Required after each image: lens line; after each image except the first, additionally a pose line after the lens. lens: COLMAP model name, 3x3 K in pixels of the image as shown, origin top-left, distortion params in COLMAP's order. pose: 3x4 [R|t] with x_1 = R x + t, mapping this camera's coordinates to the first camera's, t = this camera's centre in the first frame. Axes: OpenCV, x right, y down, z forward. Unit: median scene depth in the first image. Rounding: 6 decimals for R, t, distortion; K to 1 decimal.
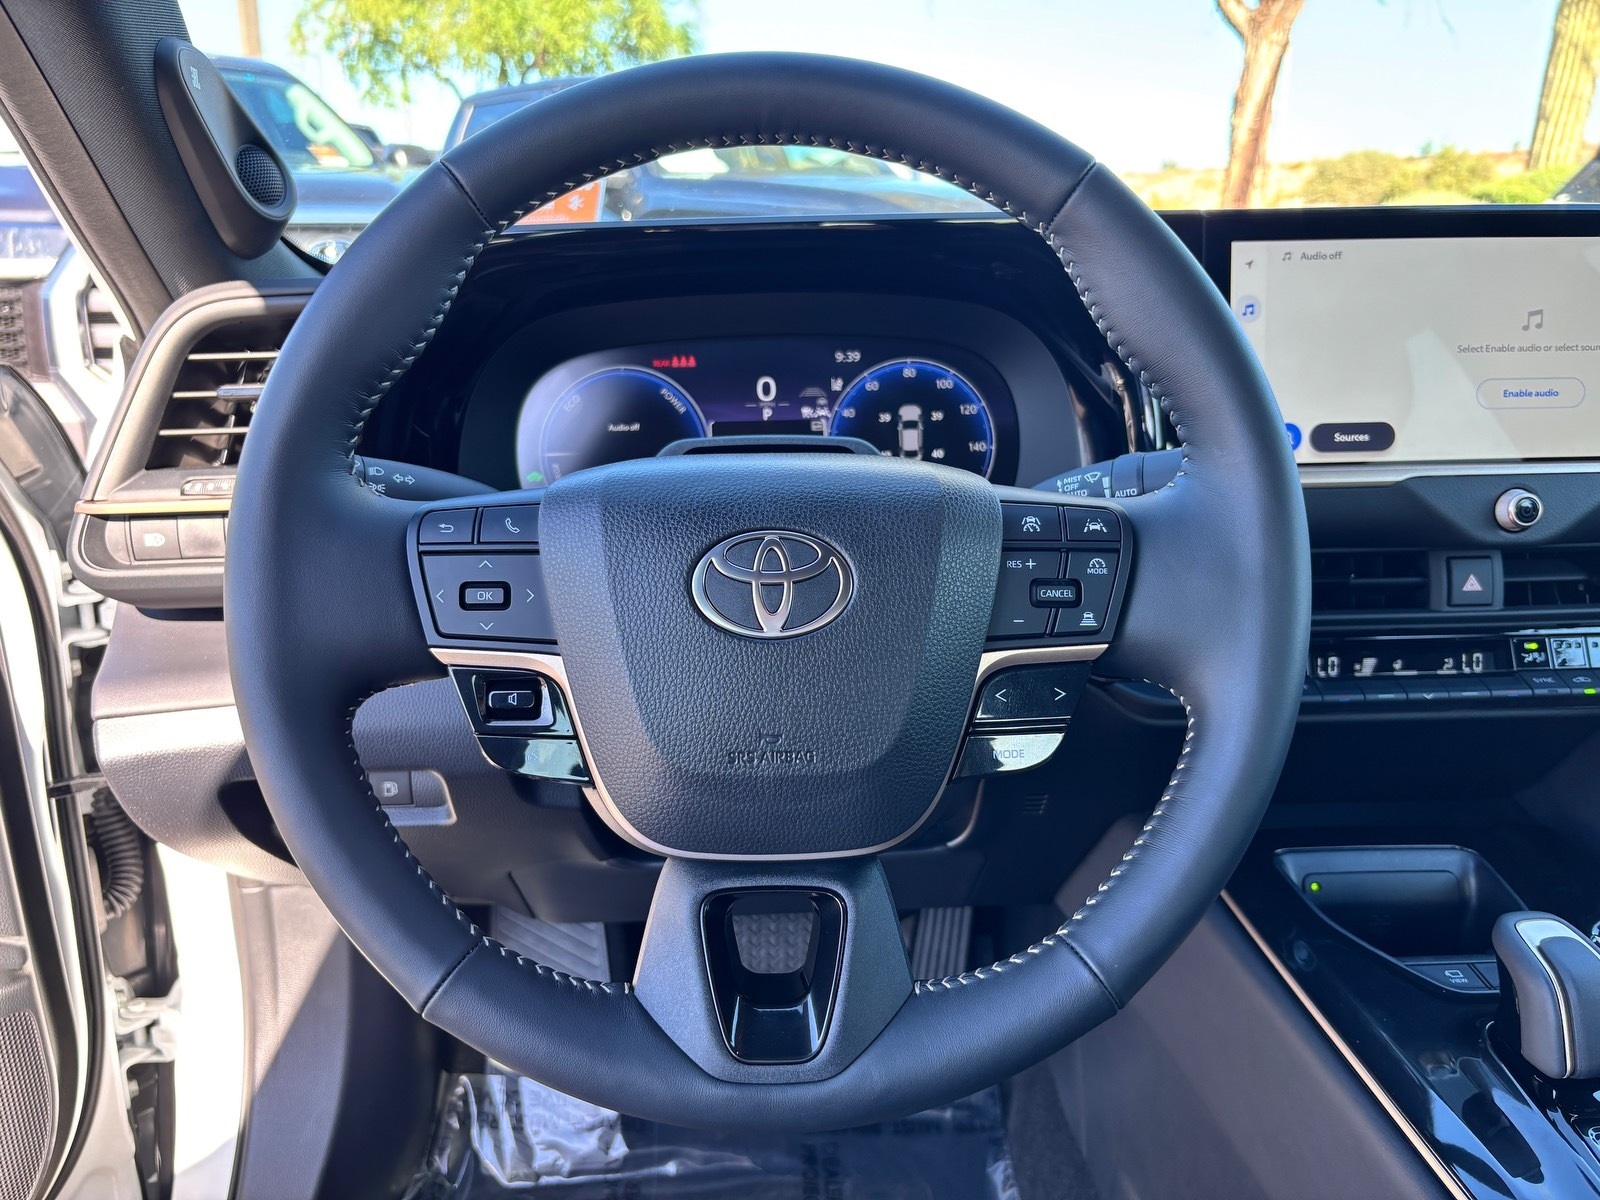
lens RADIAL K [[1231.7, 0, 793.9], [0, 1231.7, 611.8], [0, 0, 1]] dist [0.032246, -0.035026]
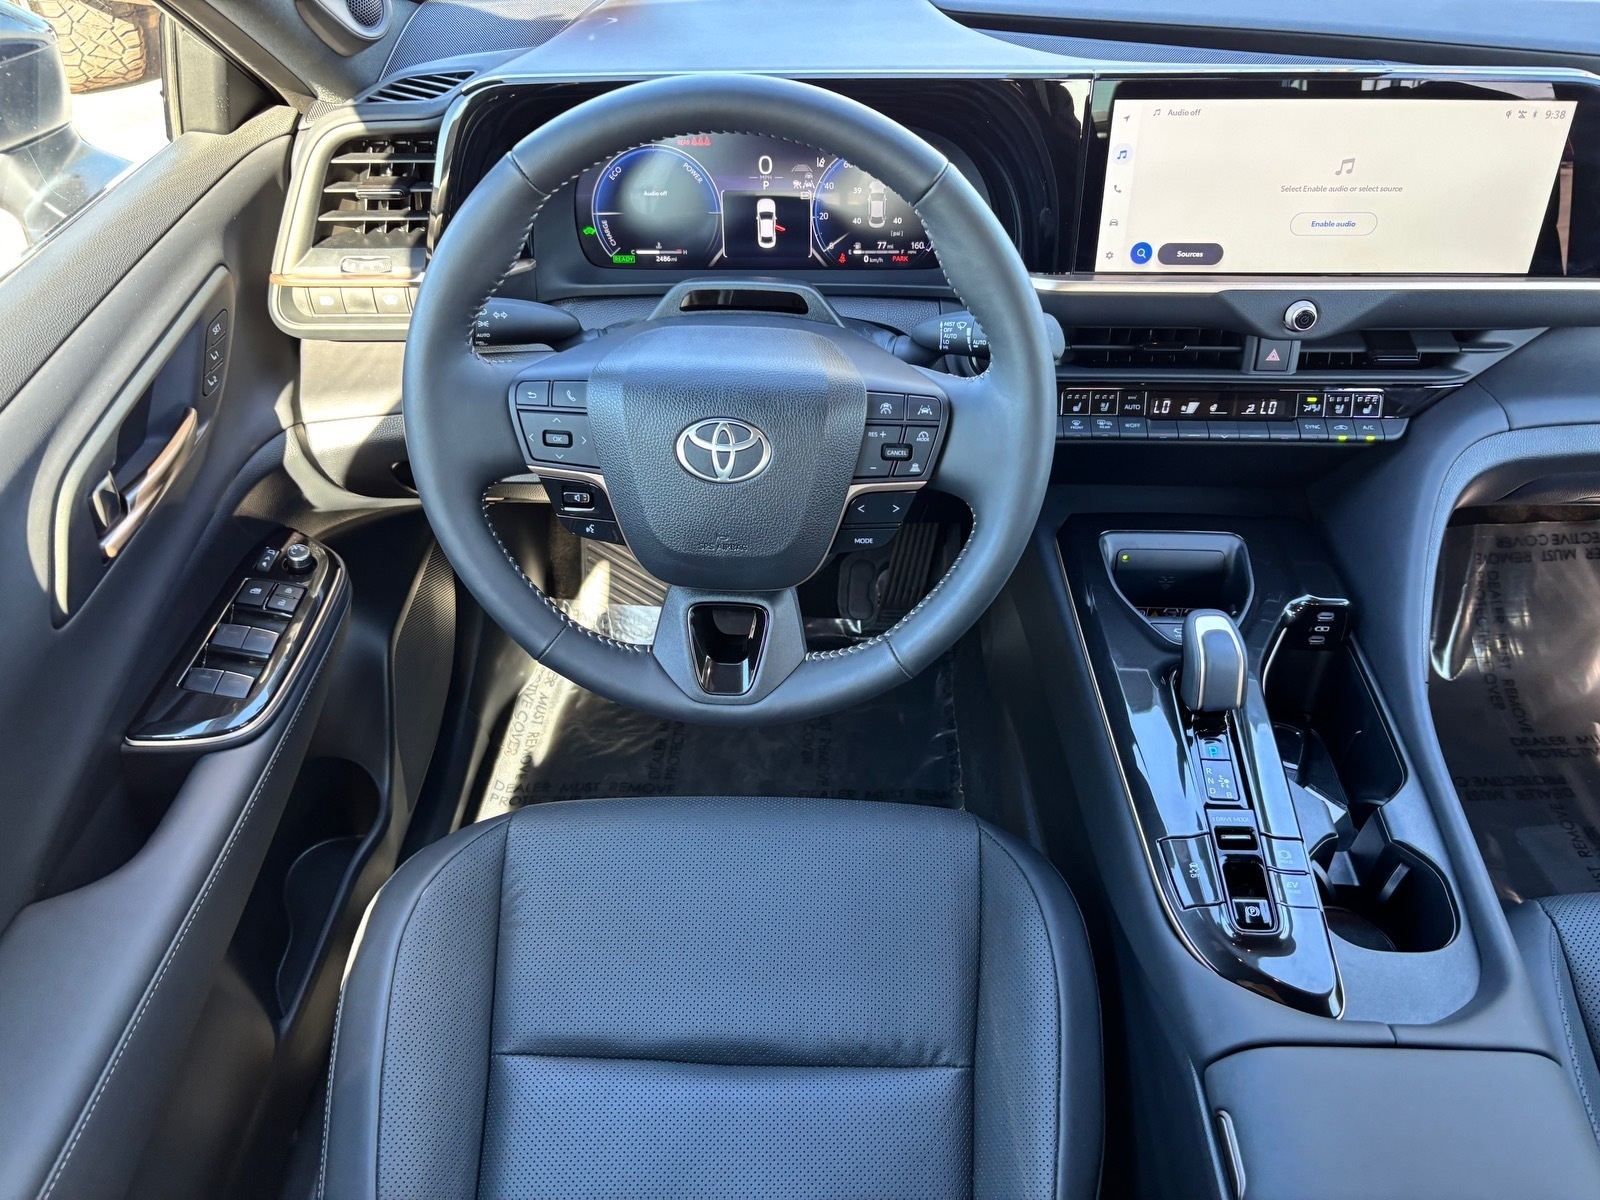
lens RADIAL K [[1231.7, 0, 812.3], [0, 1231.7, 611.2], [0, 0, 1]] dist [0.032246, -0.035026]
pose [[0.997690, 0.051467, -0.044340, 0.121718], [-0.028011, 0.906294, 0.421718, -0.344400], [0.061890, -0.419502, 0.905642, -0.400593]]
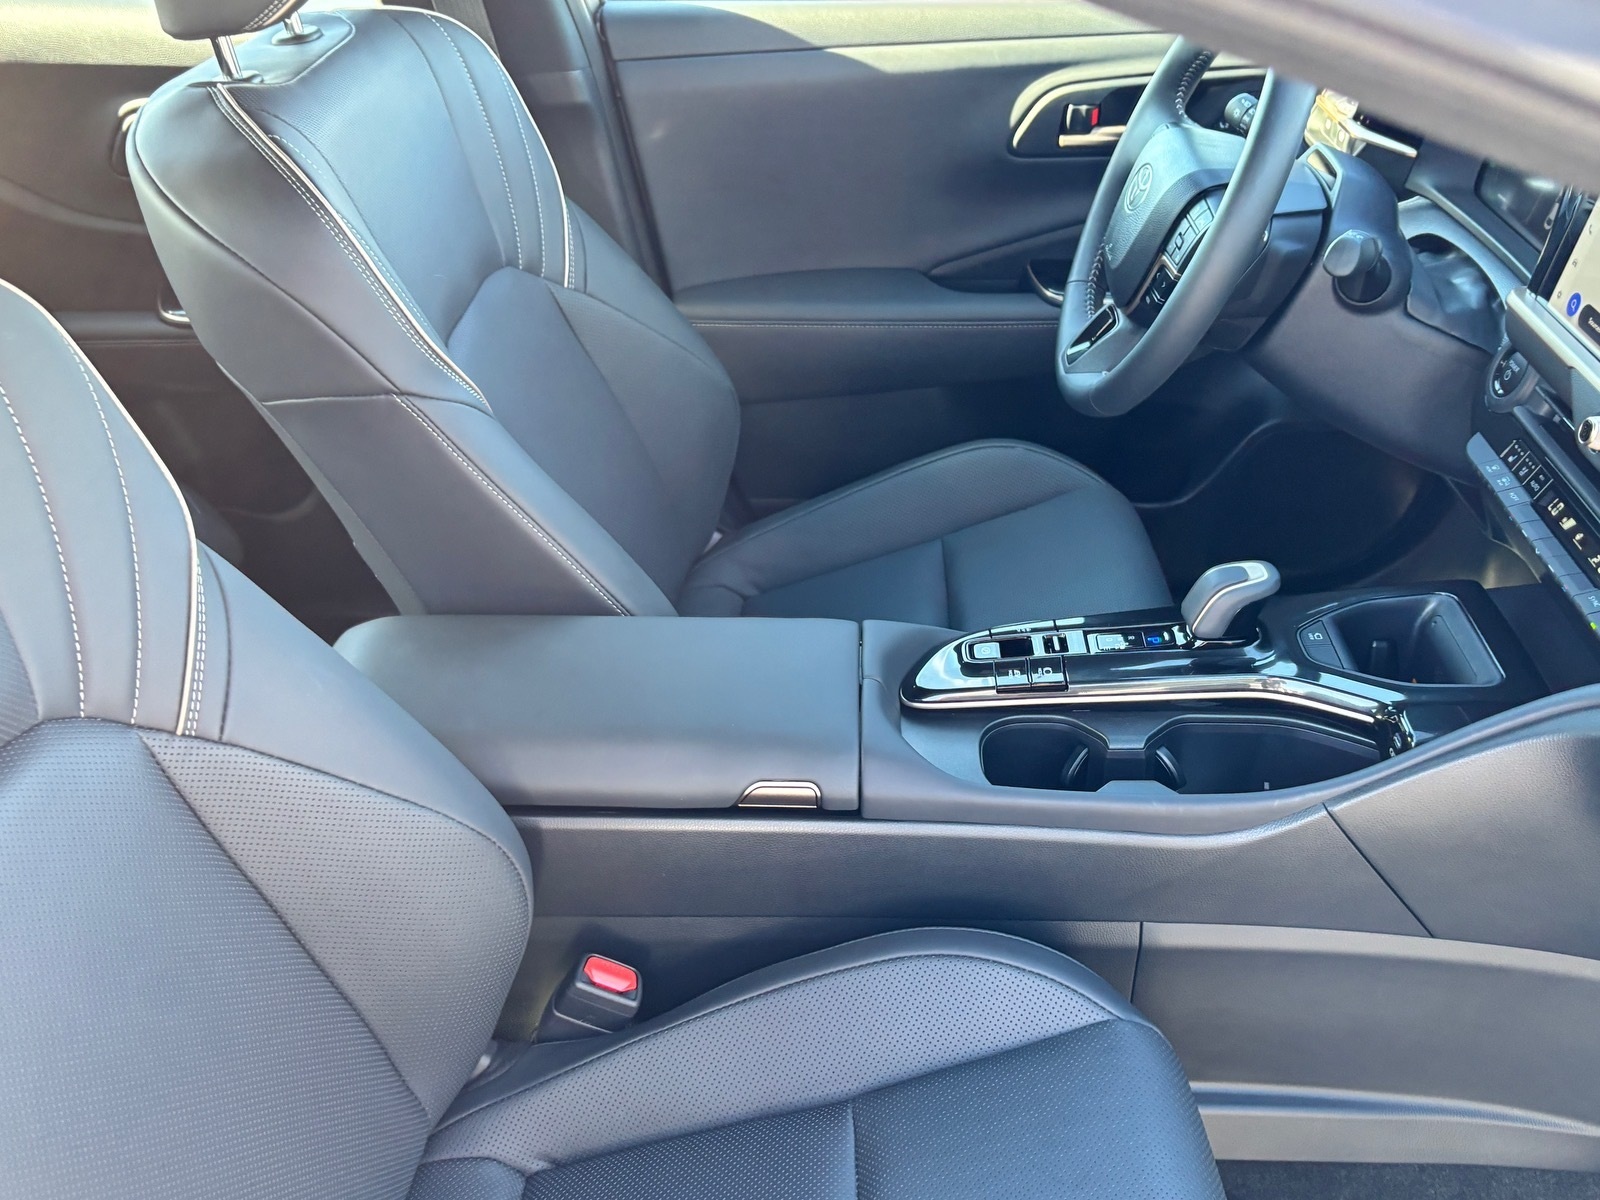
lens RADIAL K [[1497.3, 0, 767.4], [0, 1497.3, 608.8], [0, 0, 1]] dist [0.006930, 0.000000]
pose [[-0.095507, 0.552600, -0.827956, 1.904944], [-0.264107, 0.787881, 0.556319, -0.527380], [0.959753, 0.271801, 0.070698, 0.191530]]
